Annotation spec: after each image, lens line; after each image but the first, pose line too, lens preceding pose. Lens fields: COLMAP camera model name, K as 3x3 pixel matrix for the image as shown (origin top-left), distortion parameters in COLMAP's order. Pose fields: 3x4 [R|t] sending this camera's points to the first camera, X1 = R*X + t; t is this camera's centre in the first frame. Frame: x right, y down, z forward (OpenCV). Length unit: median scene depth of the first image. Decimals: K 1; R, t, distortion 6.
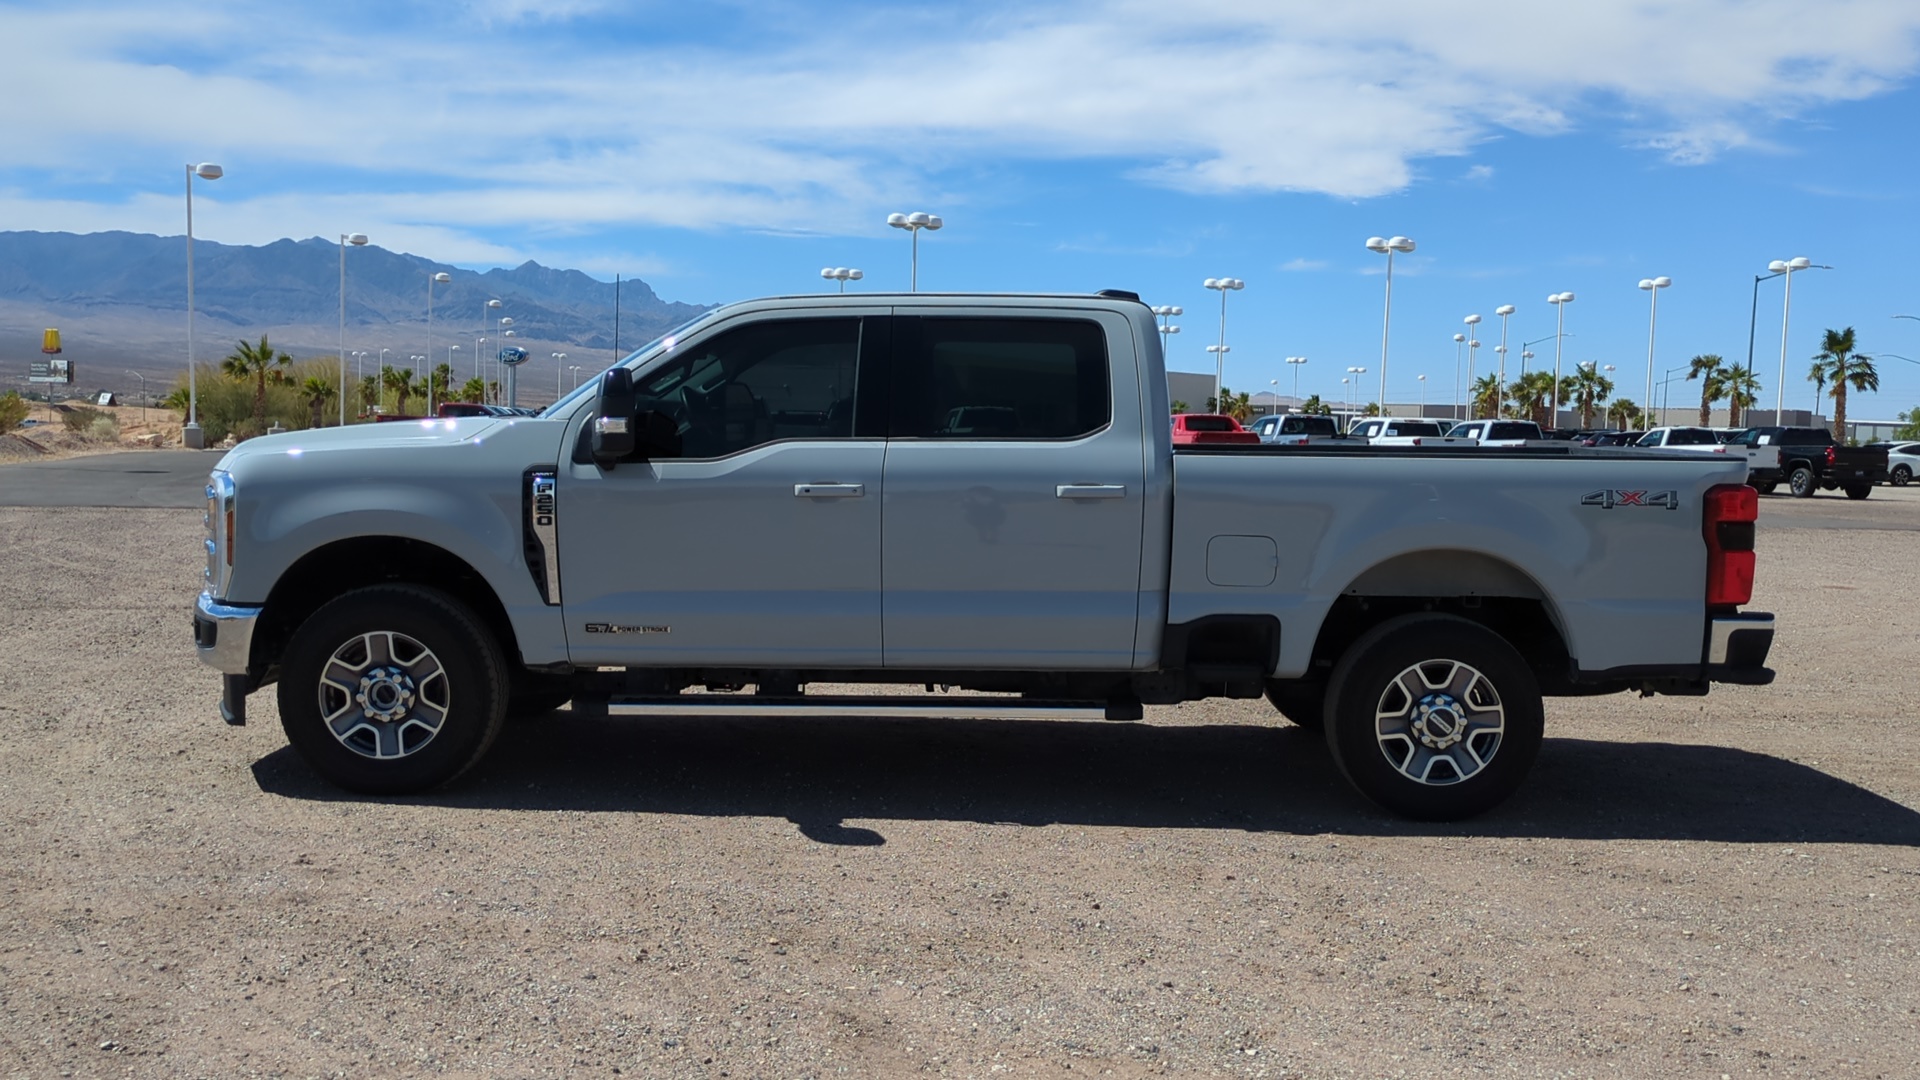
lens RADIAL K [[1660.7, 0, 967.4], [0, 1660.7, 545.8], [0, 0, 1]] dist [0.052532, -0.045455]
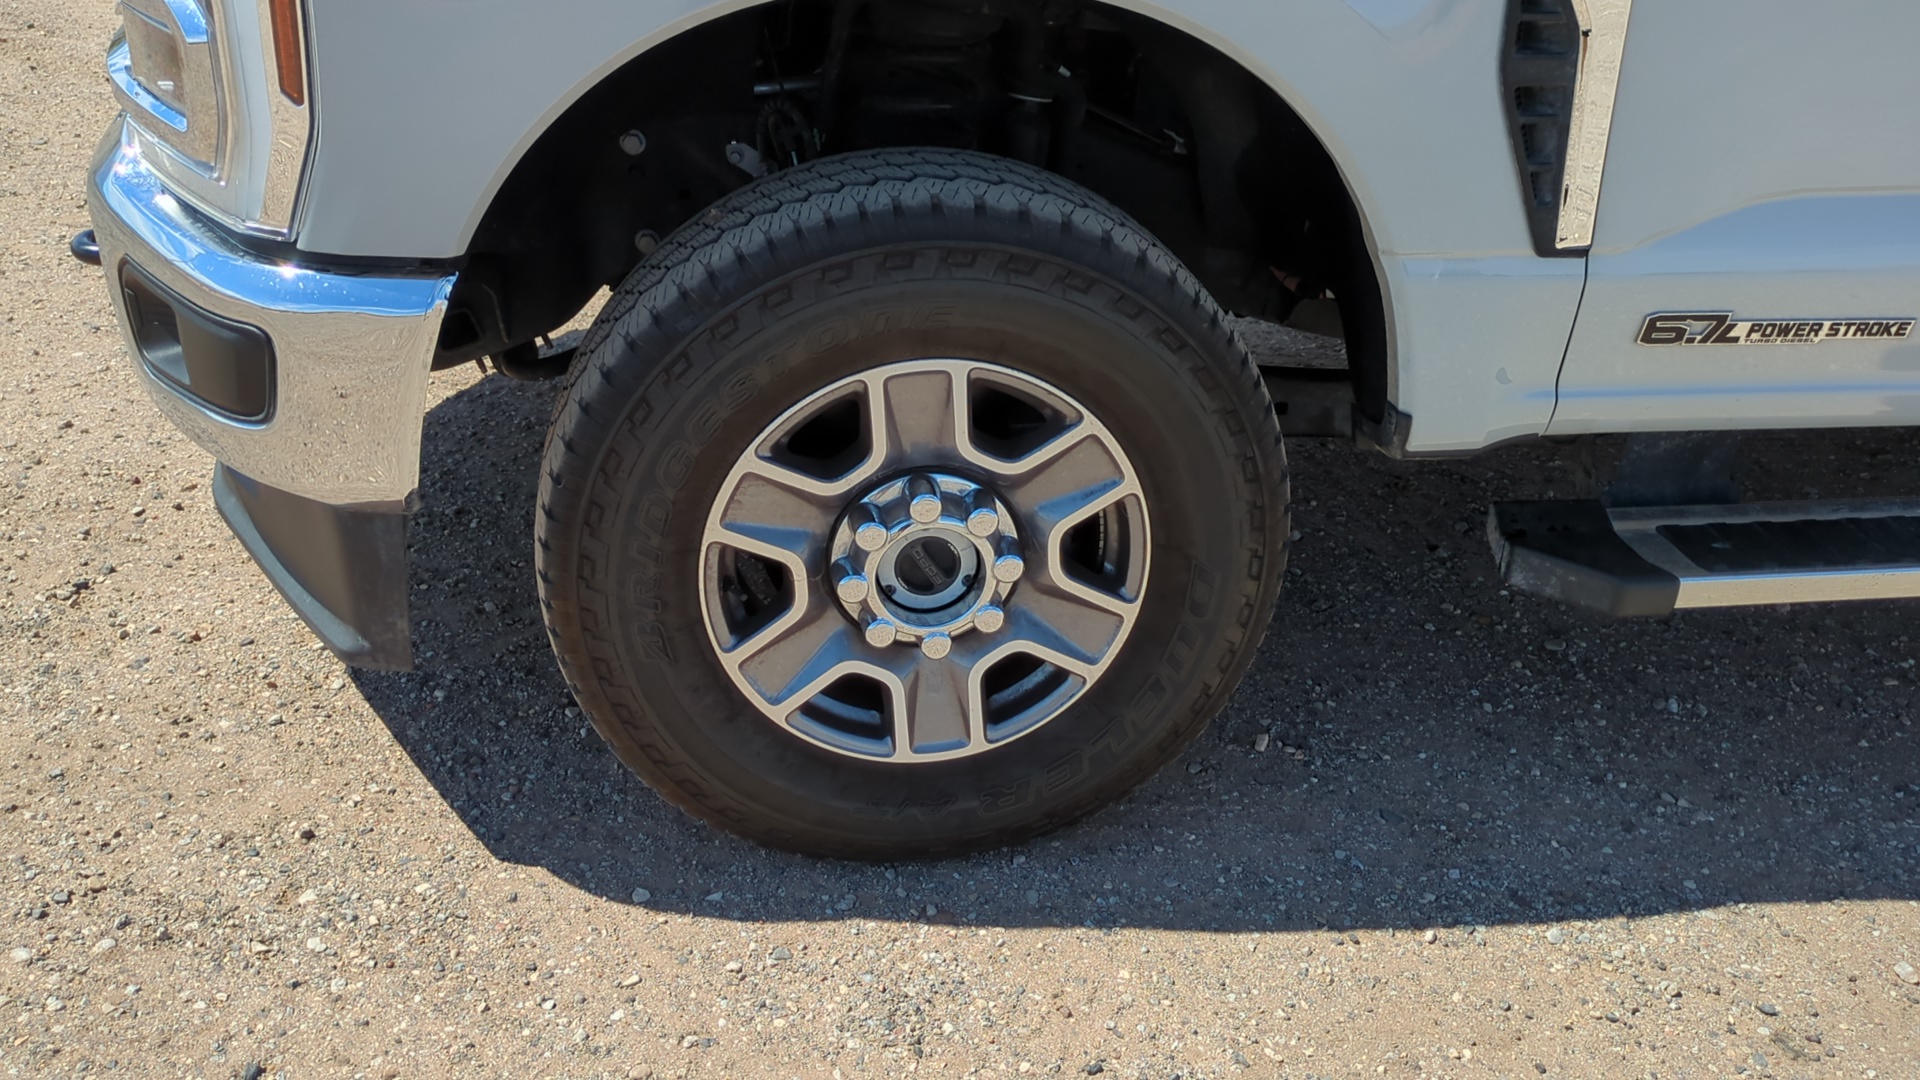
lens RADIAL K [[1660.7, 0, 955.5], [0, 1660.7, 546.2], [0, 0, 1]] dist [0.052532, -0.045455]
pose [[0.985351, -0.051478, 0.162586, -0.389789], [-0.017436, 0.917949, 0.396315, -0.026934], [-0.169647, -0.393344, 0.903604, 0.743939]]
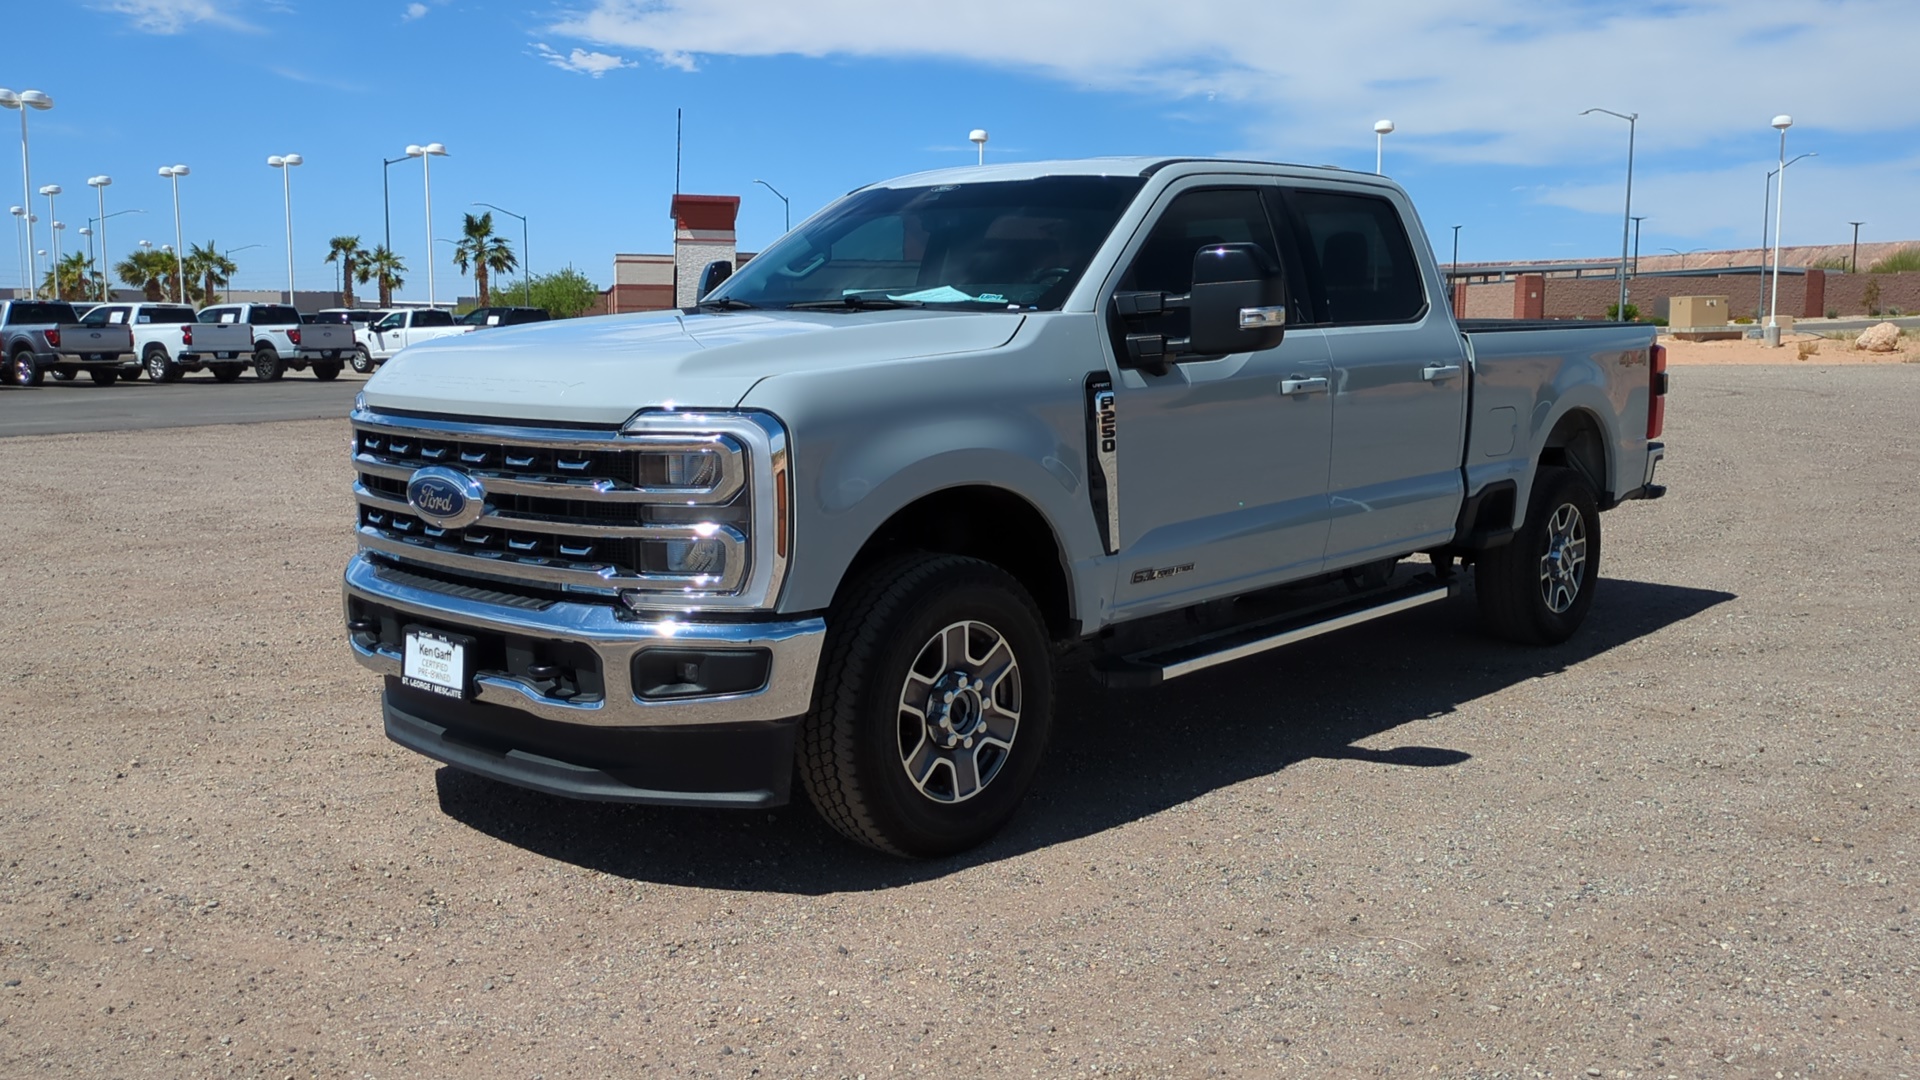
lens RADIAL K [[1660.7, 0, 969.3], [0, 1660.7, 548.0], [0, 0, 1]] dist [0.052532, -0.045455]
pose [[0.660794, -0.124497, 0.740170, -0.855047], [0.071735, 0.992109, 0.102832, -0.050712], [-0.747131, -0.014855, 0.664511, 0.532258]]
